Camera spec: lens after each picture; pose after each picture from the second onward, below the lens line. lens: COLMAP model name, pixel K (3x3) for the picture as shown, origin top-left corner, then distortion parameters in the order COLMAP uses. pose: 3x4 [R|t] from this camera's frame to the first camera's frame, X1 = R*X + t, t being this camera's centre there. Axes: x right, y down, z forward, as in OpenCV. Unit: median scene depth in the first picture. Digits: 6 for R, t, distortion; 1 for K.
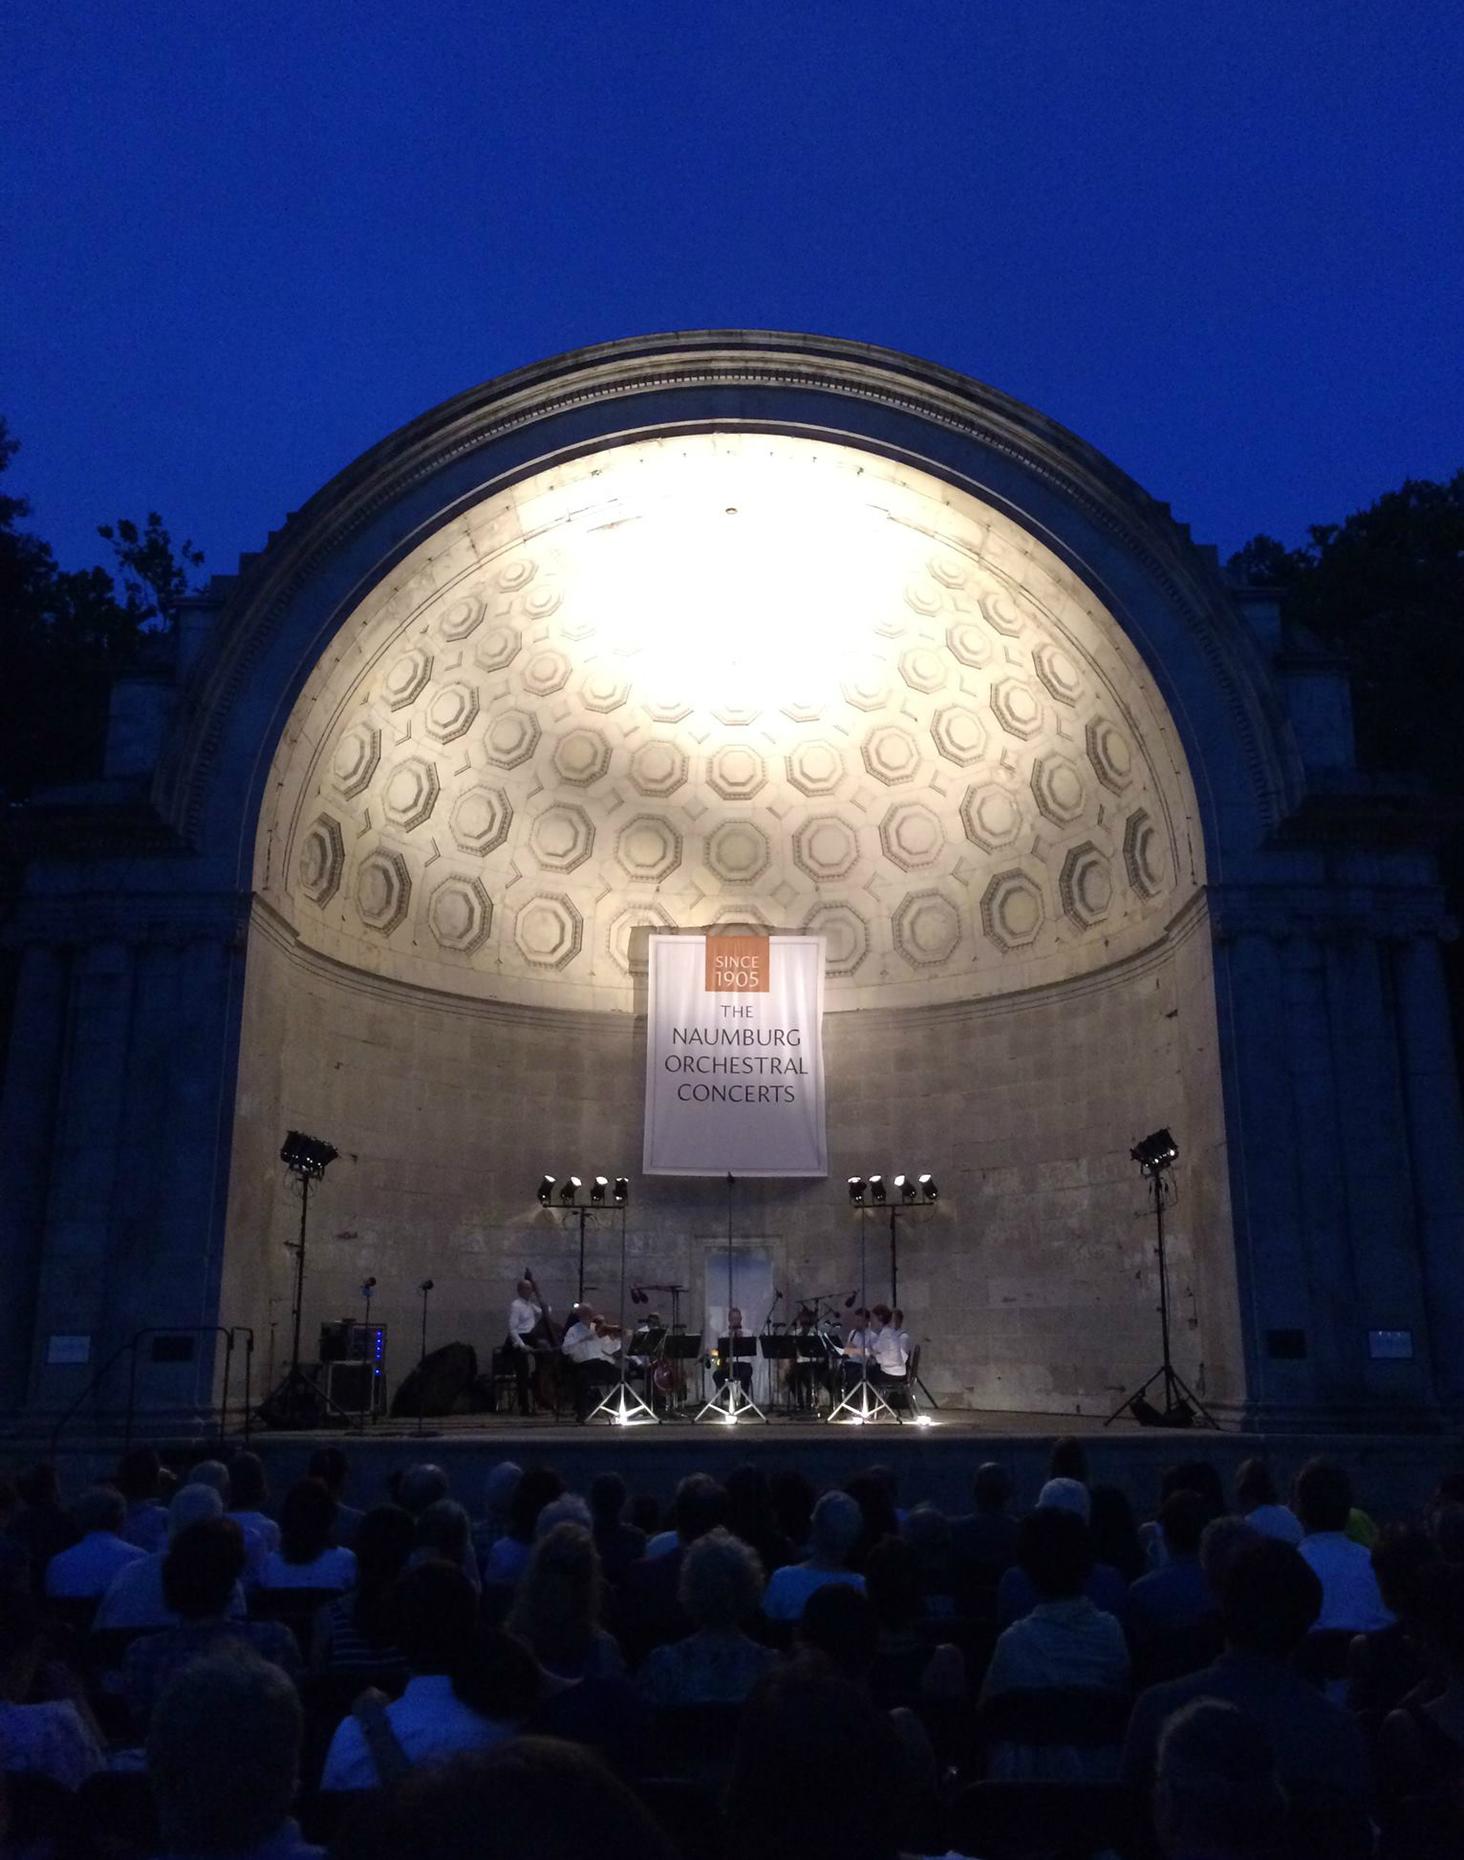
lens RADIAL K [[1652.9, 0, 744.7], [0, 1652.9, 936.6], [0, 0, 1]] dist [0.013919, 0.000691]
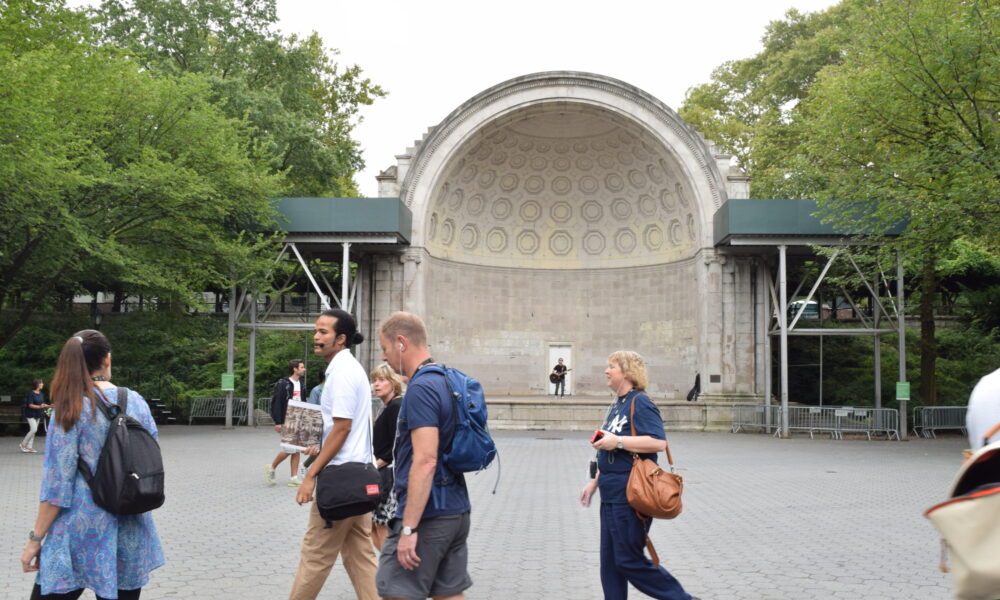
lens RADIAL K [[970.2, 0, 504.4], [0, 970.2, 297.0], [0, 0, 1]] dist [-0.008653, 0.000000]
pose [[0.999029, 0.011782, -0.042448, -0.033231], [-0.004655, 0.986410, 0.164237, -0.204358], [0.043806, -0.163880, 0.985507, -0.798523]]
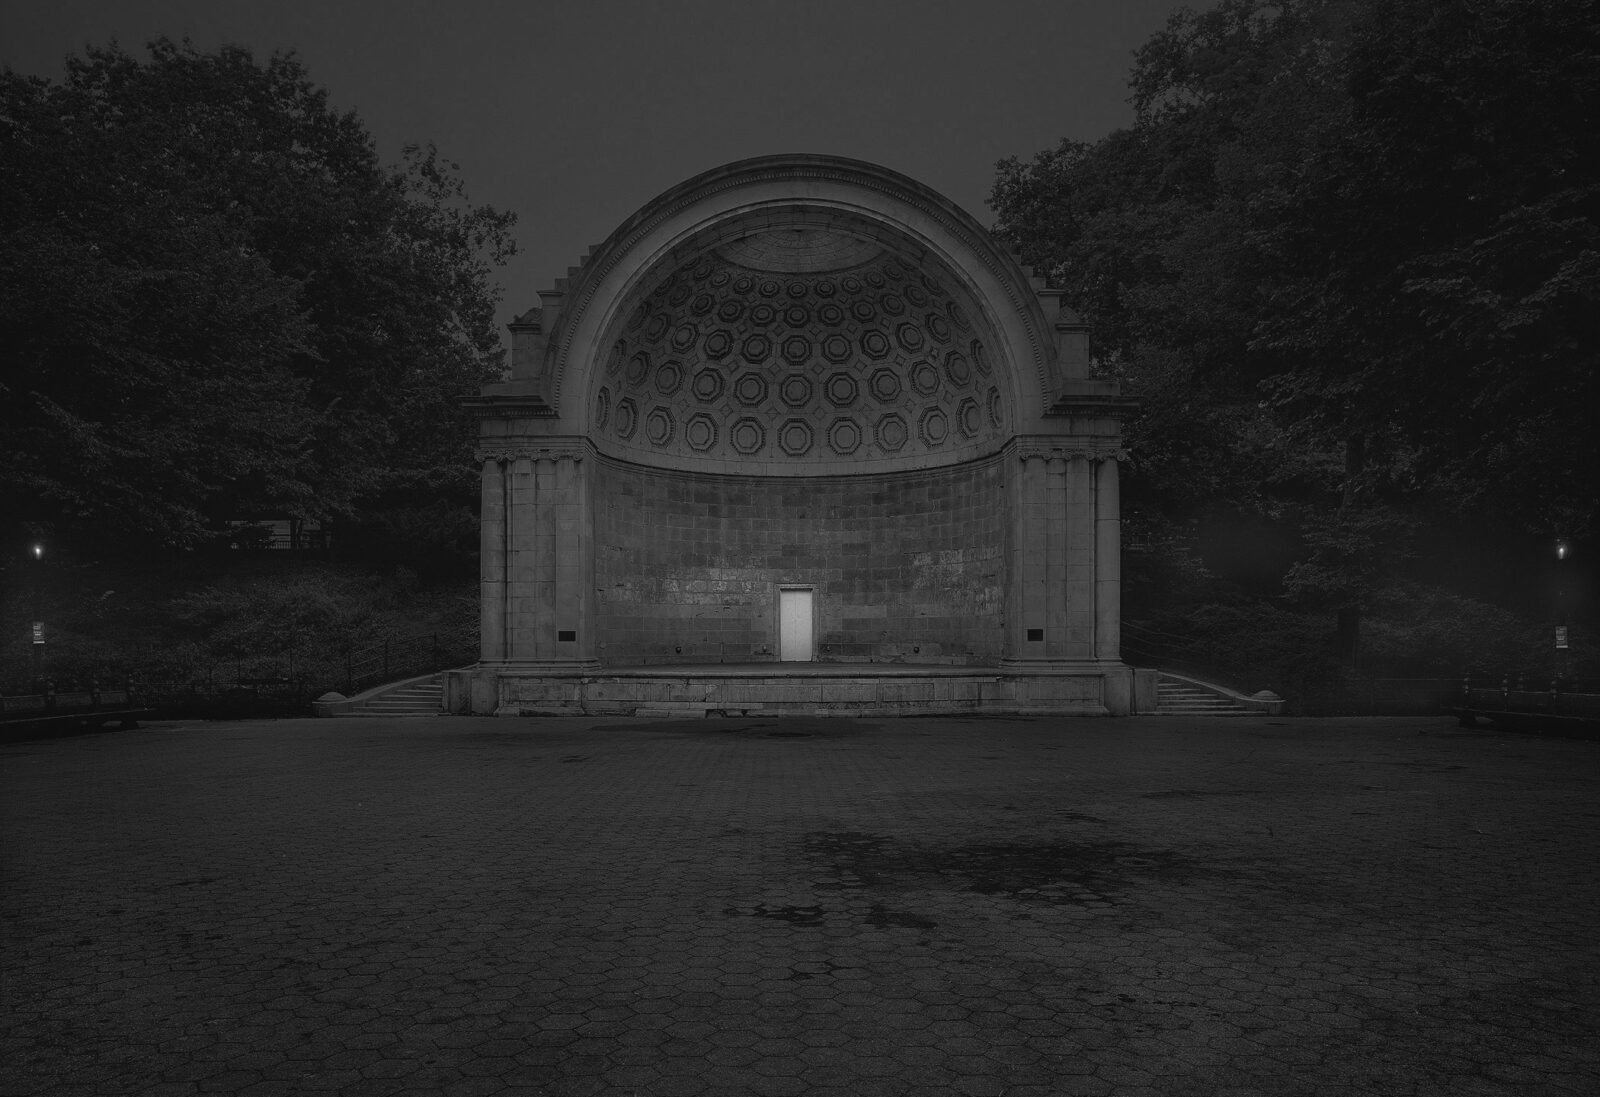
lens RADIAL K [[1163.5, 0, 778.5], [0, 1163.5, 636.8], [0, 0, 1]] dist [0.006145, -0.000214]
pose [[0.999915, 0.002122, 0.012857, -0.047198], [-0.005235, 0.968927, 0.247292, -0.121756], [-0.011933, -0.247338, 0.968856, -0.459254]]
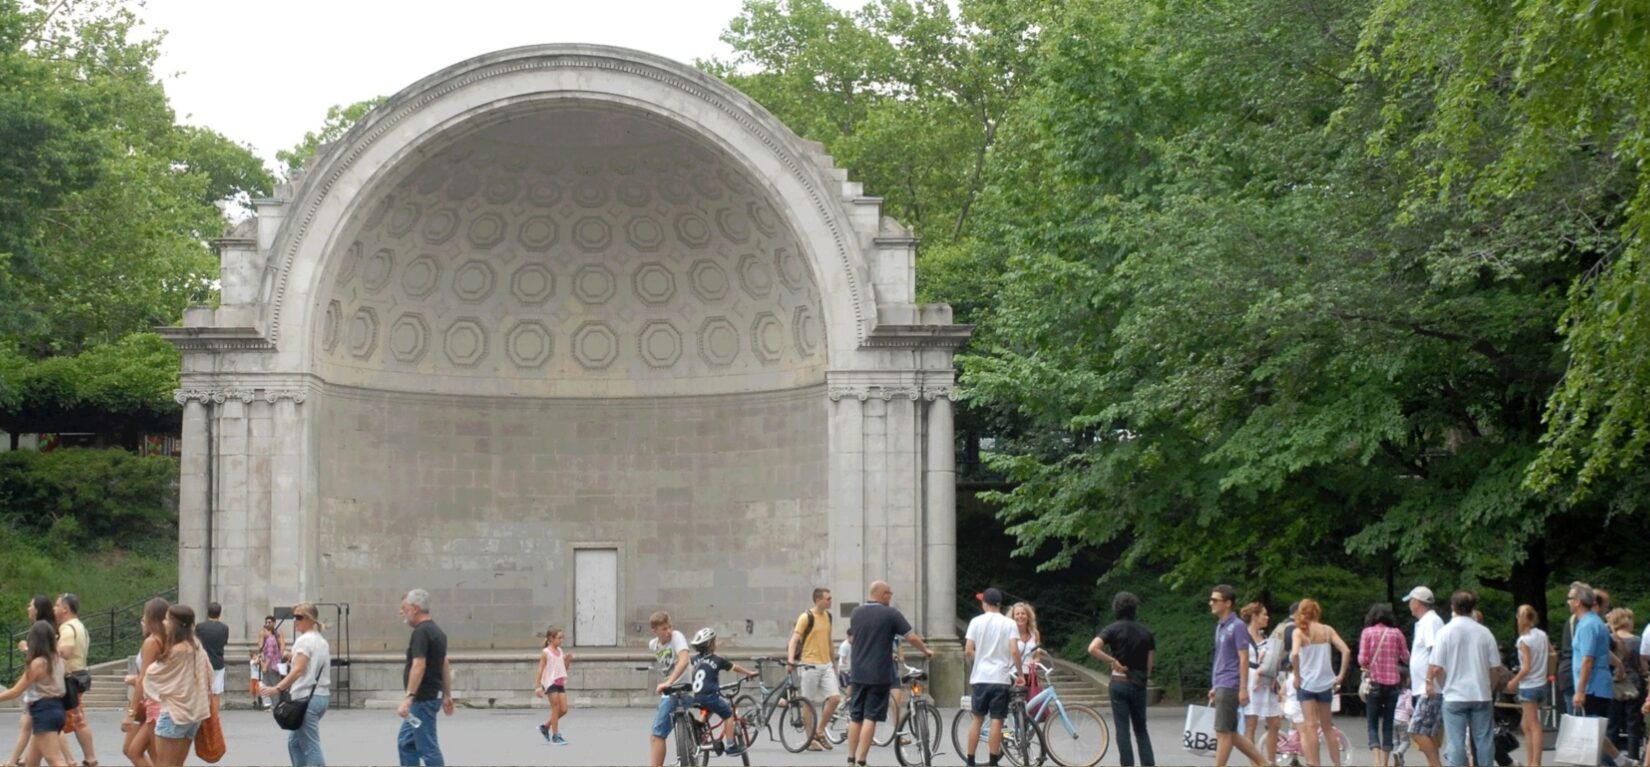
lens RADIAL K [[3083.5, 0, 837.0], [0, 3083.5, 396.6], [0, 0, 1]] dist [0.155902, 0.000000]
pose [[0.999932, 0.001689, 0.011568, 0.199731], [-0.003719, 0.984065, 0.177770, -0.491036], [-0.011083, -0.177800, 0.984004, -1.918446]]
